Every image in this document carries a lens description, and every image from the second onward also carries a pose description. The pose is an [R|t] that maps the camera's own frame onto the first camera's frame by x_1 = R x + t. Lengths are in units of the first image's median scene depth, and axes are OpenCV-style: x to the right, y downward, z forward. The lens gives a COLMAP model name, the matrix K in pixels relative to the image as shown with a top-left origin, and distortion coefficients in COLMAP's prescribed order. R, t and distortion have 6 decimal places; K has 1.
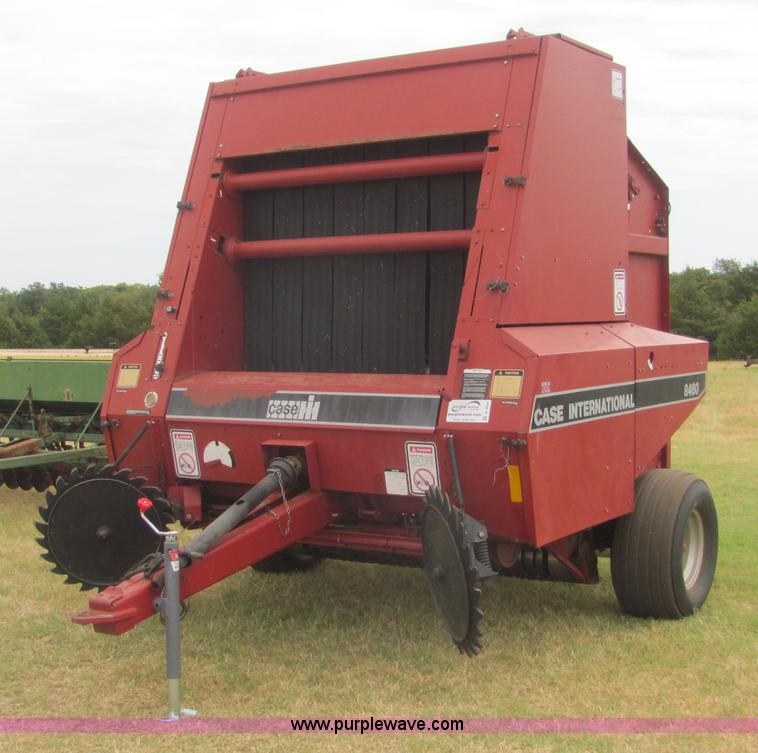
lens RADIAL K [[1236.4, 0, 360.0], [0, 1236.4, 373.9], [0, 0, 1]] dist [-0.027773, -0.053931]
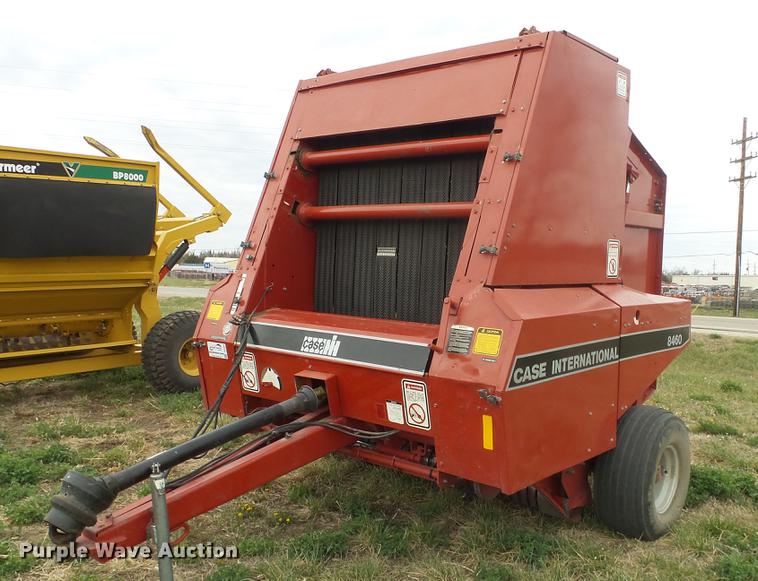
lens RADIAL K [[685.2, 0, 387.6], [0, 685.2, 280.0], [0, 0, 1]] dist [0.004116, -0.001449]
pose [[0.987851, 0.050151, -0.147089, 0.103411], [-0.050141, 0.998735, 0.003774, -0.040348], [0.147092, 0.003648, 0.989116, 0.348609]]
